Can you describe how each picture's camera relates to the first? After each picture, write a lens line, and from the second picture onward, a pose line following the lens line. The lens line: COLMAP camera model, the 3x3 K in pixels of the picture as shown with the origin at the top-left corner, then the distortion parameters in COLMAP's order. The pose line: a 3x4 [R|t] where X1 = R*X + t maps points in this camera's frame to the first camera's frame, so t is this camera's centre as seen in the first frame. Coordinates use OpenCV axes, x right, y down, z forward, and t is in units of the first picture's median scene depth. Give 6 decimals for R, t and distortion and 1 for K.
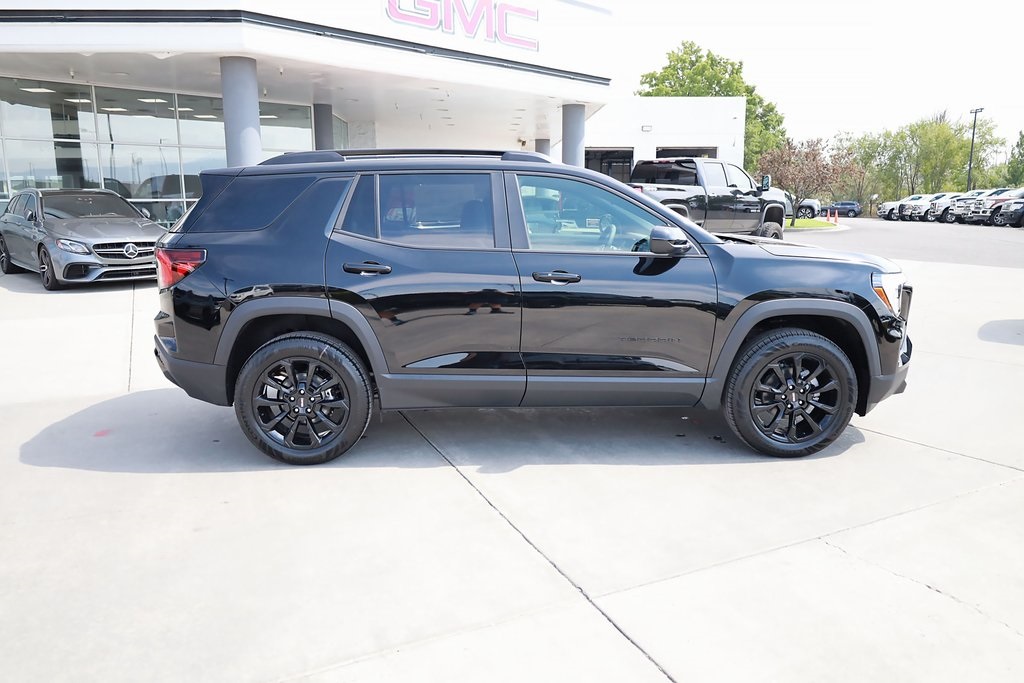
lens RADIAL K [[745.4, 0, 512.0], [0, 745.4, 341.5], [0, 0, 1]] dist [-0.005209, -0.005253]
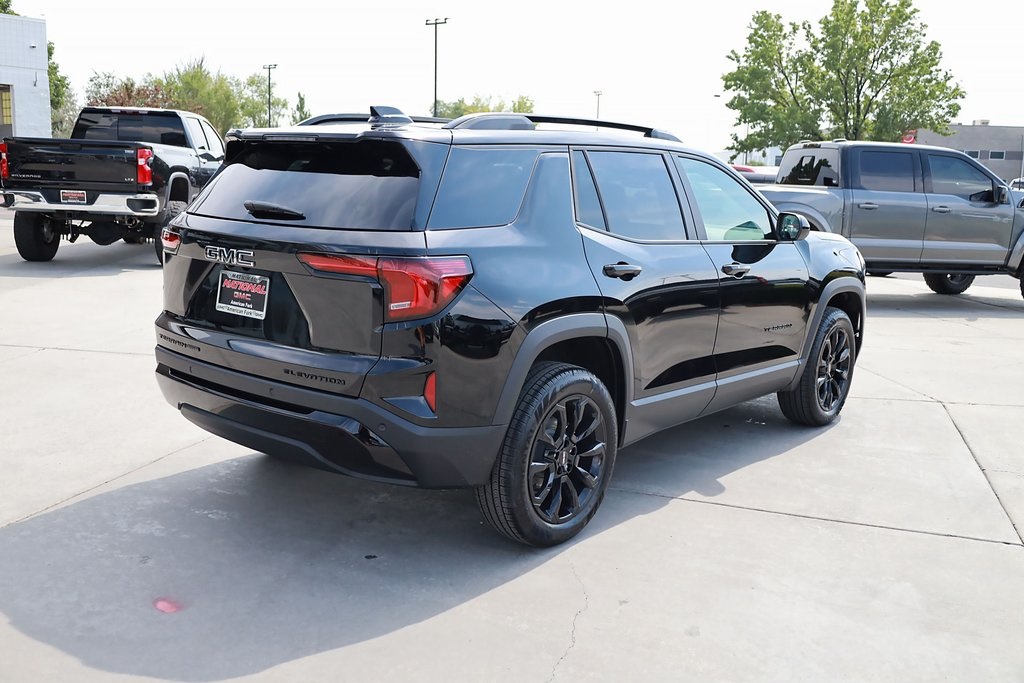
lens RADIAL K [[1002.1, 0, 512.0], [0, 1002.1, 341.5], [0, 0, 1]] dist [-0.085676, -0.001673]
pose [[0.635261, -0.101831, 0.765555, -1.052541], [0.106000, 0.993384, 0.044177, -0.080175], [-0.764989, 0.053085, 0.641852, 0.402933]]
